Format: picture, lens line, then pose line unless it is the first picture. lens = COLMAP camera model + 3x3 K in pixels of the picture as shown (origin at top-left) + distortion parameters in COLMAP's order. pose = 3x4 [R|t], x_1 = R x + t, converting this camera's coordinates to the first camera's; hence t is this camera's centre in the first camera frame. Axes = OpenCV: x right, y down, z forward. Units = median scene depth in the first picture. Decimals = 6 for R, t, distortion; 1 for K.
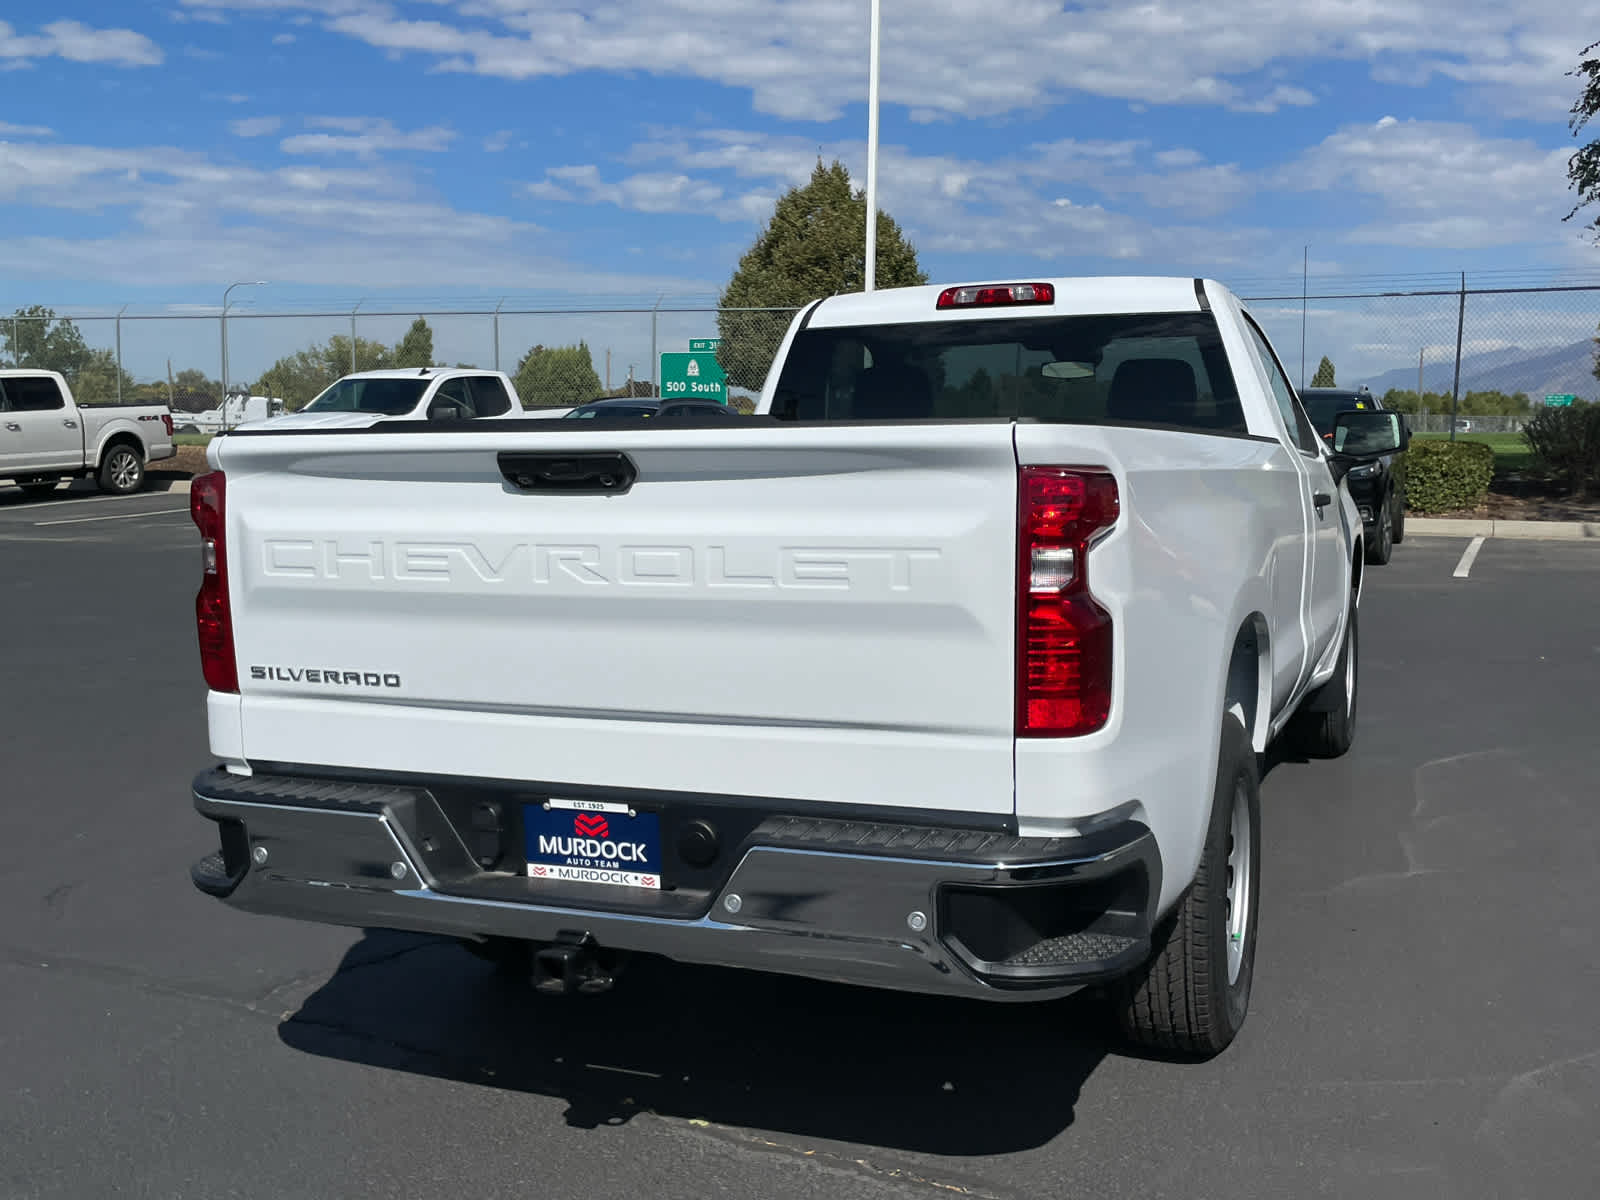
lens RADIAL K [[1606.8, 0, 811.8], [0, 1606.8, 610.1], [0, 0, 1]] dist [0.114300, -0.183553]
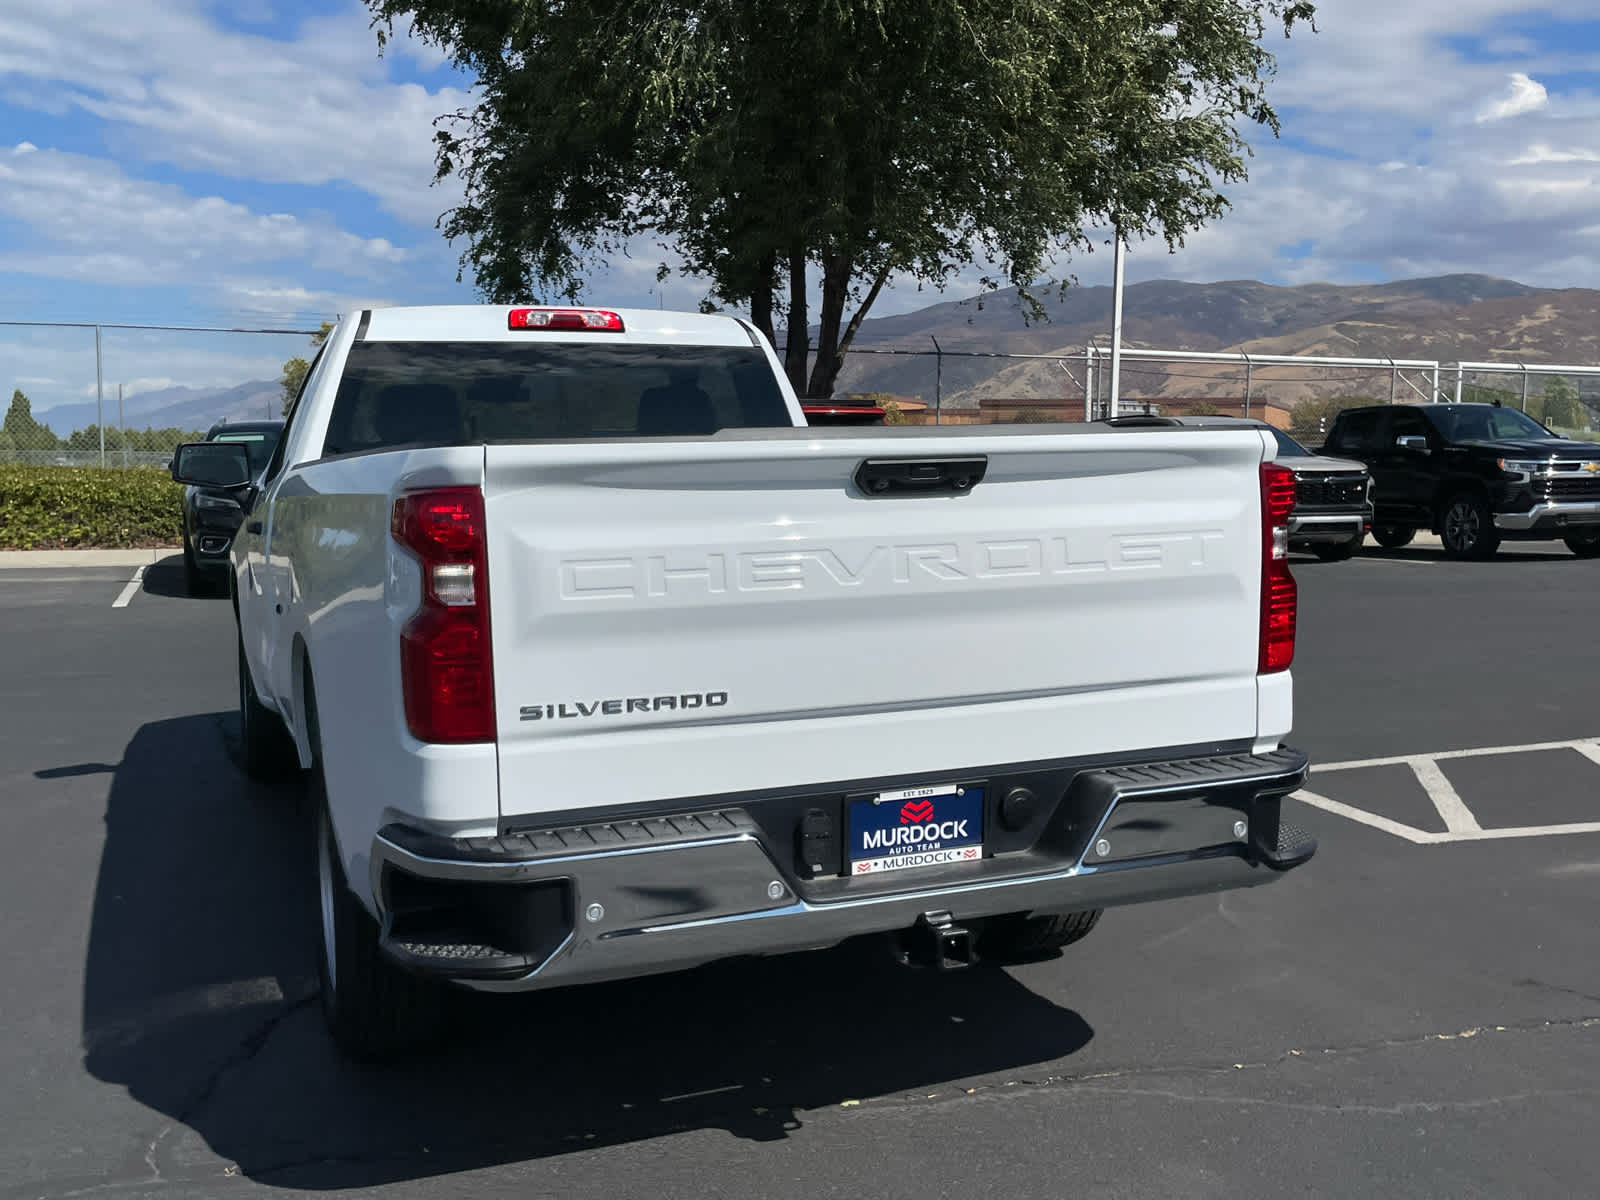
lens RADIAL K [[1610.9, 0, 817.1], [0, 1610.9, 591.9], [0, 0, 1]] dist [0.121039, -0.196045]
pose [[0.713602, -0.060965, 0.697893, -0.891290], [0.084986, 0.996382, 0.000141, -0.014840], [-0.695377, 0.059210, 0.716202, 0.277067]]
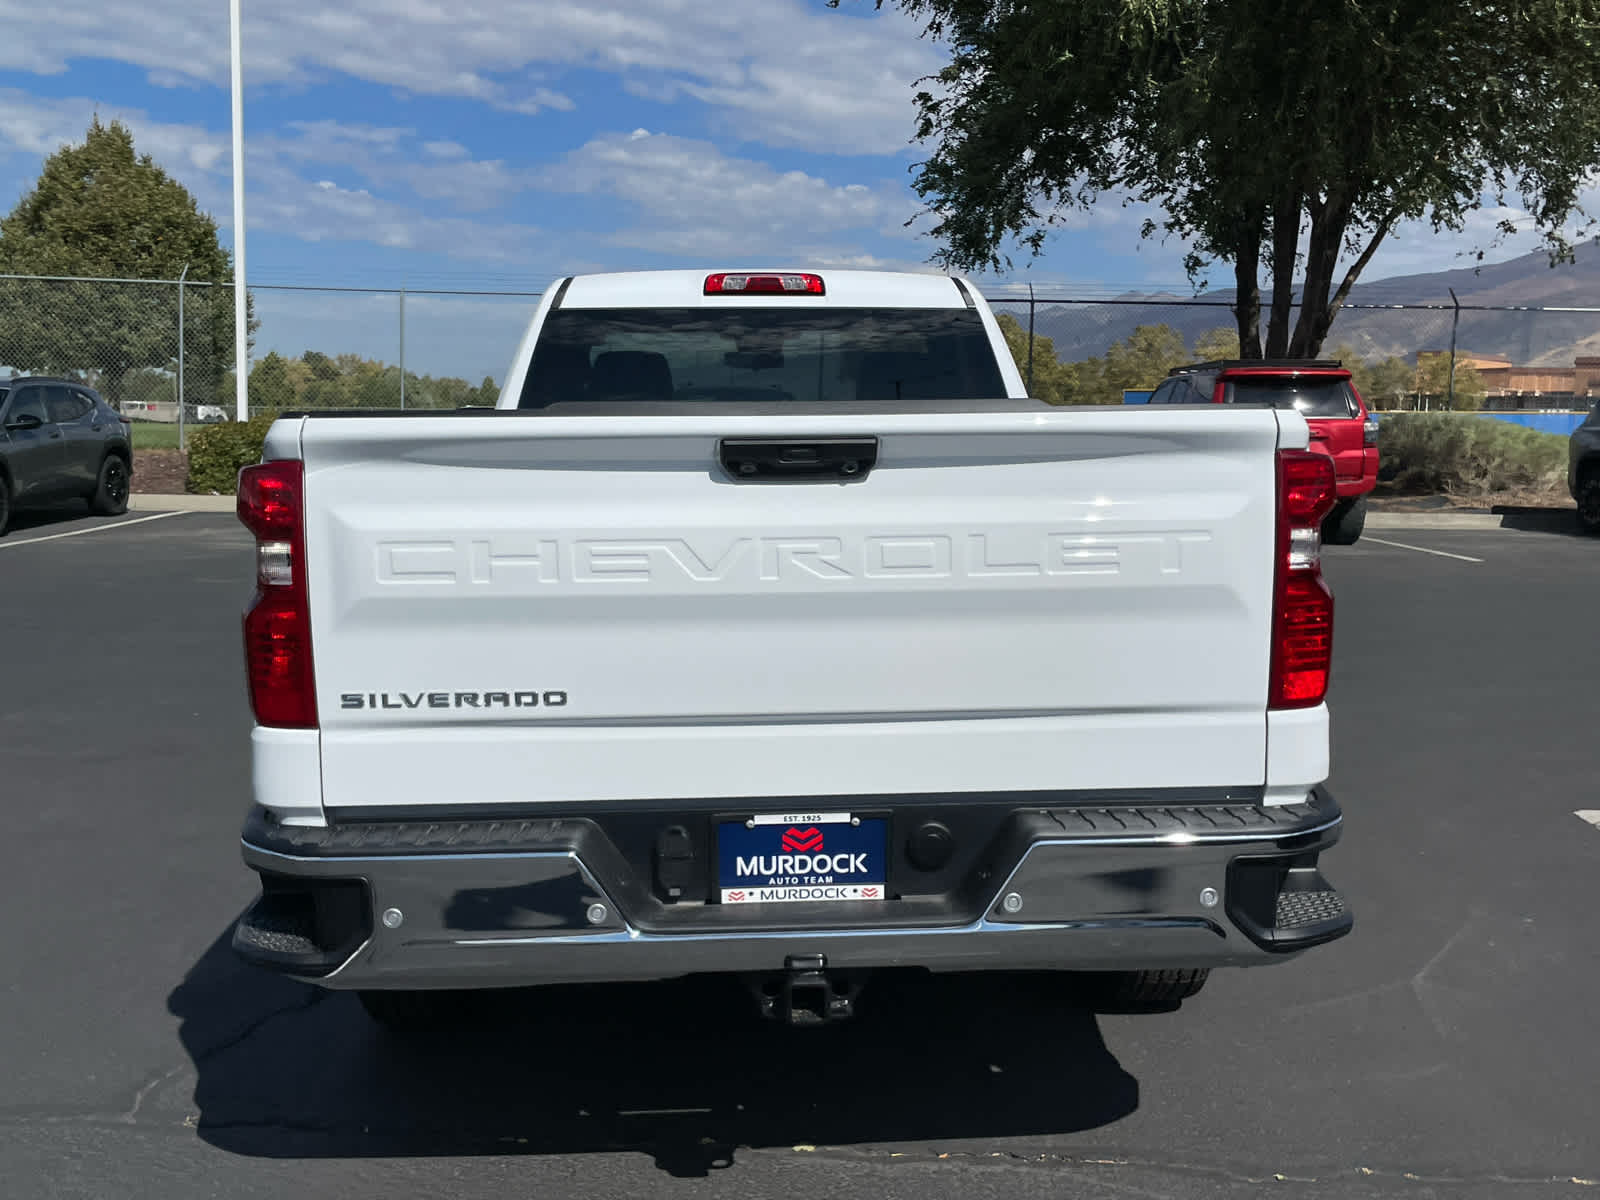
lens RADIAL K [[1610.9, 0, 817.1], [0, 1610.9, 591.9], [0, 0, 1]] dist [0.121039, -0.196045]
pose [[0.904774, -0.038136, 0.424181, -0.507302], [0.040952, 0.999158, 0.002479, -0.010607], [-0.423918, 0.015129, 0.905574, 0.150218]]
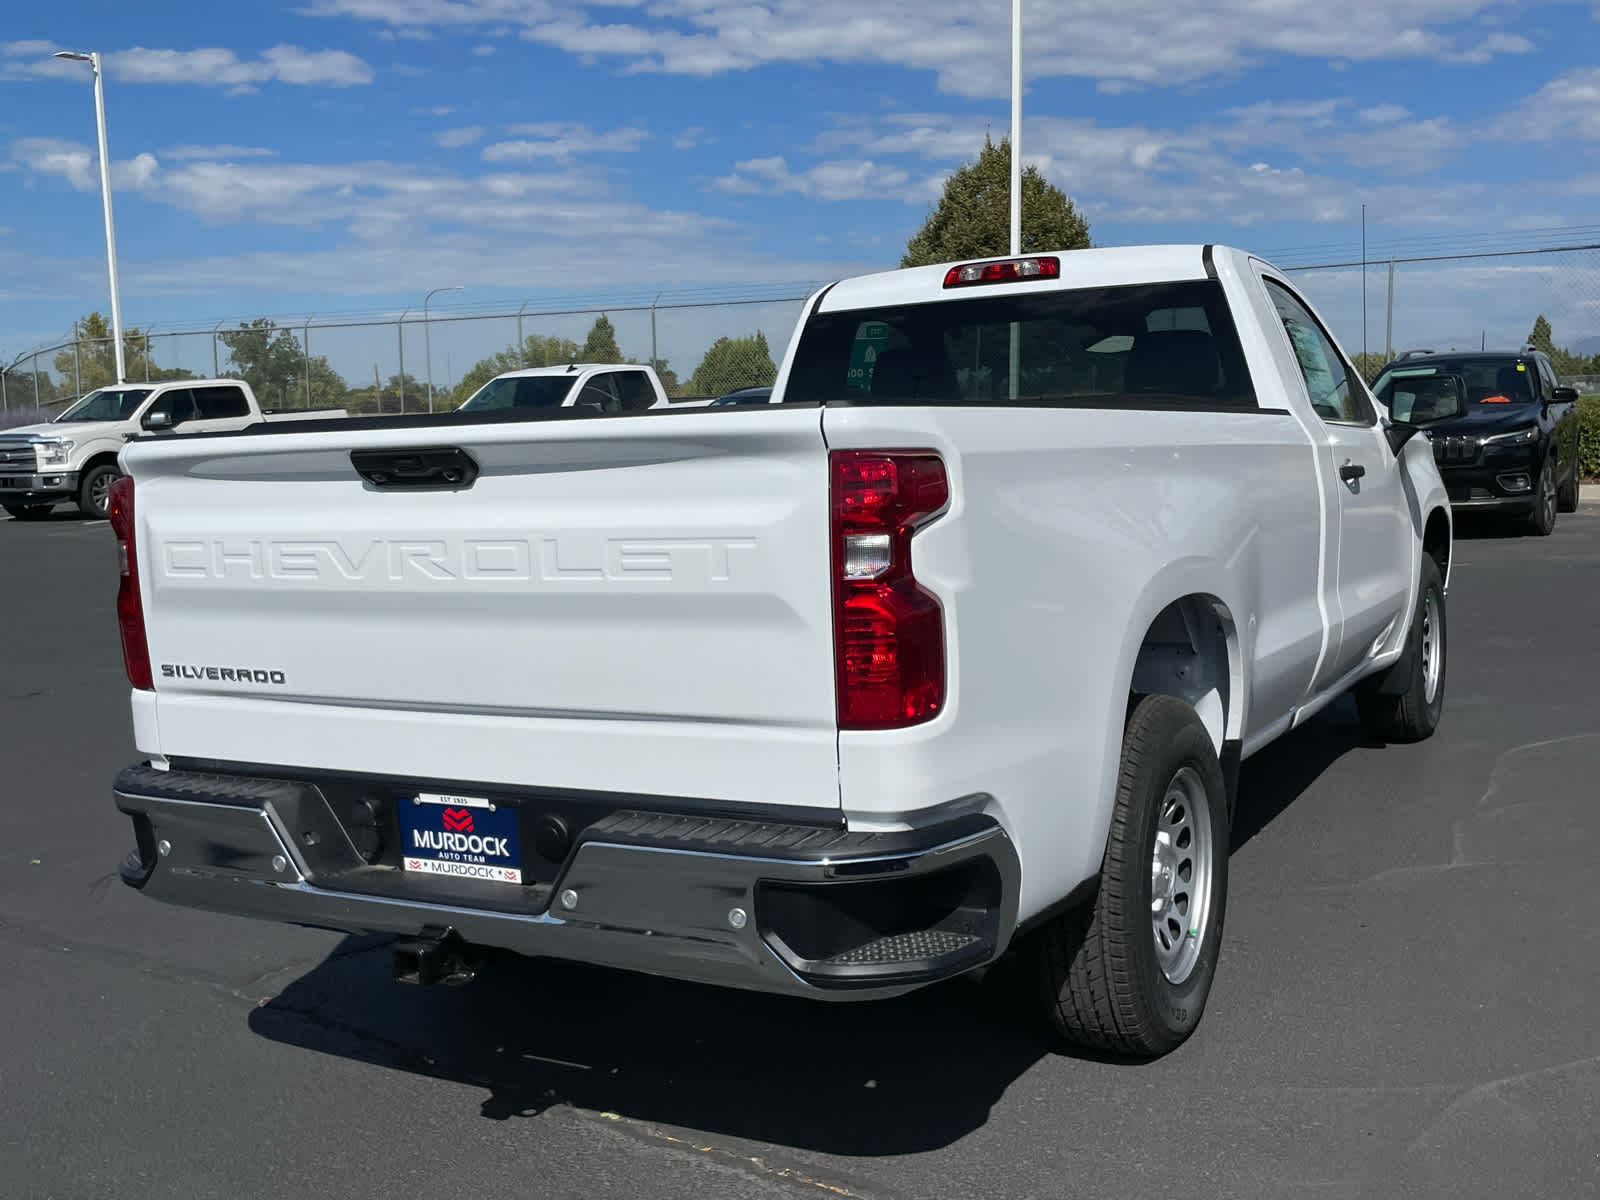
lens RADIAL K [[1604.8, 0, 800.0], [0, 1604.8, 600.0], [0, 0, 1]] dist [0.113300, -0.185009]
pose [[0.991771, -0.017236, -0.126862, 0.199909], [0.017671, 0.999841, 0.002303, -0.001740], [0.126802, -0.004525, 0.991918, 0.030839]]
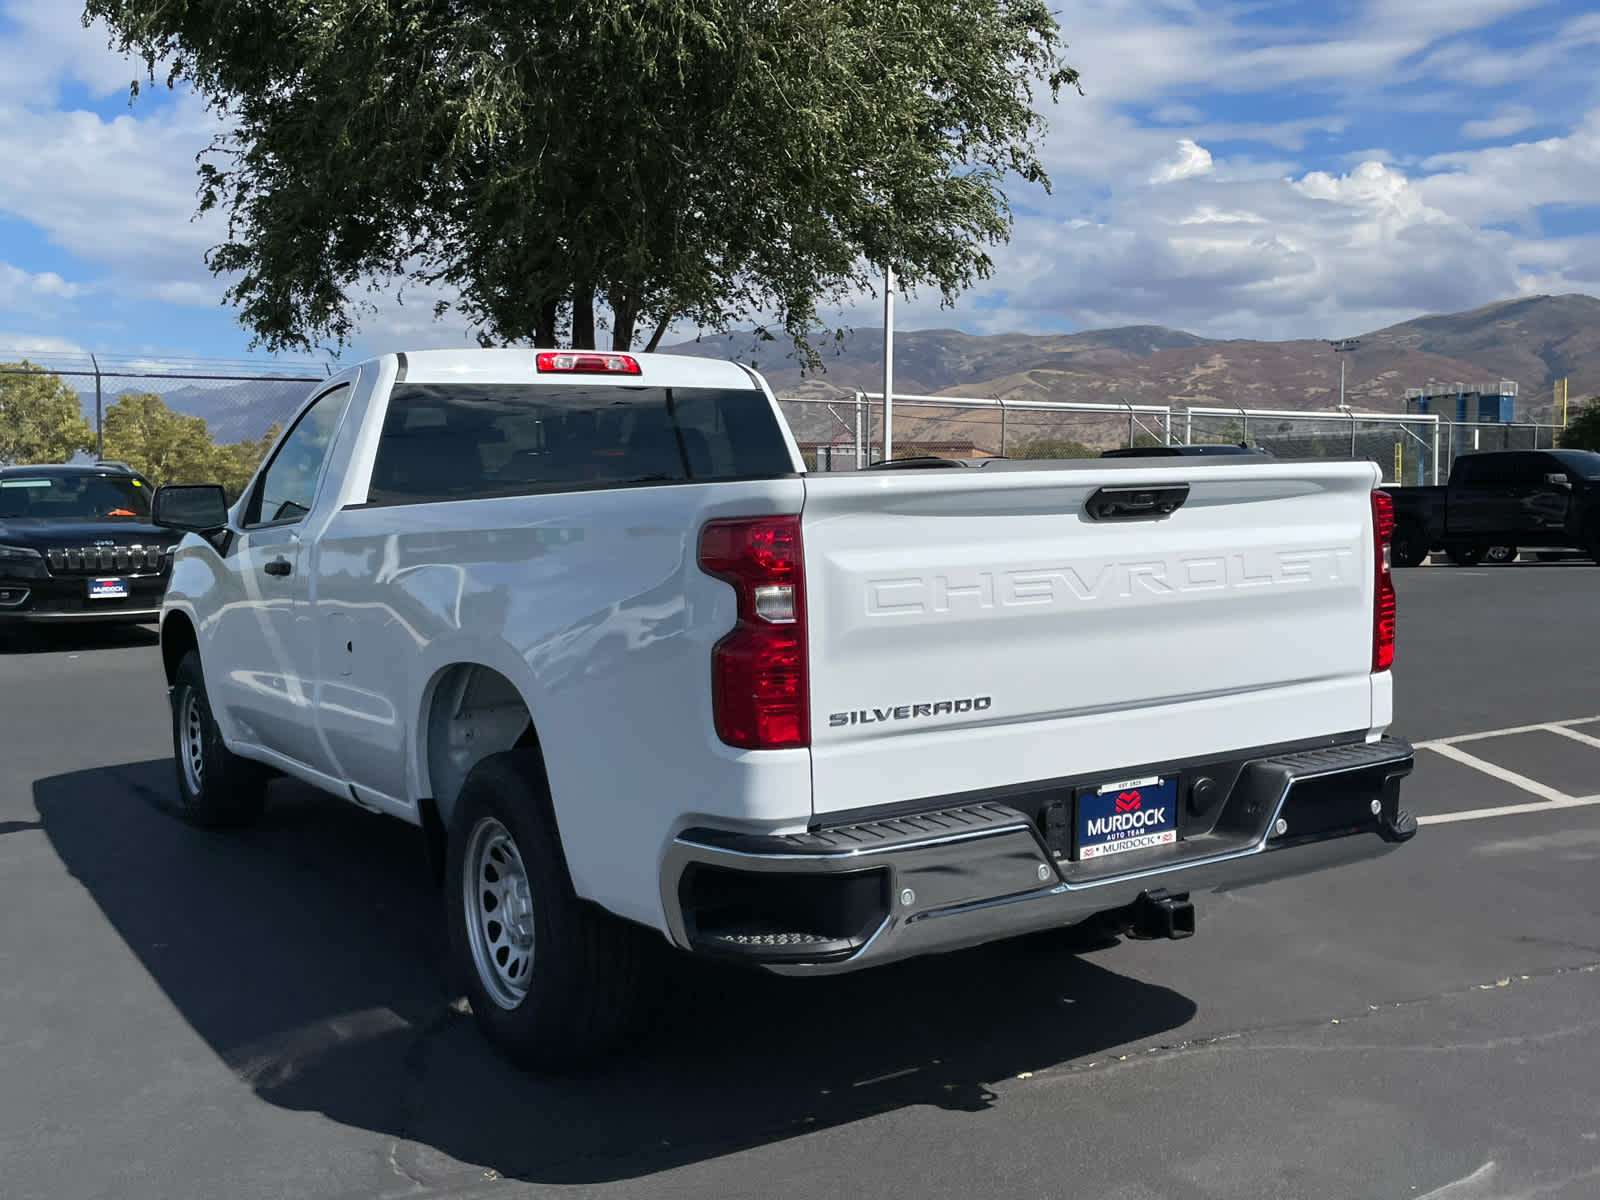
lens RADIAL K [[1610.9, 0, 817.1], [0, 1610.9, 591.9], [0, 0, 1]] dist [0.121039, -0.196045]
pose [[0.579231, -0.055146, 0.813296, -1.200271], [0.107627, 0.994148, -0.009244, -0.031822], [-0.808027, 0.092887, 0.581777, 0.470203]]
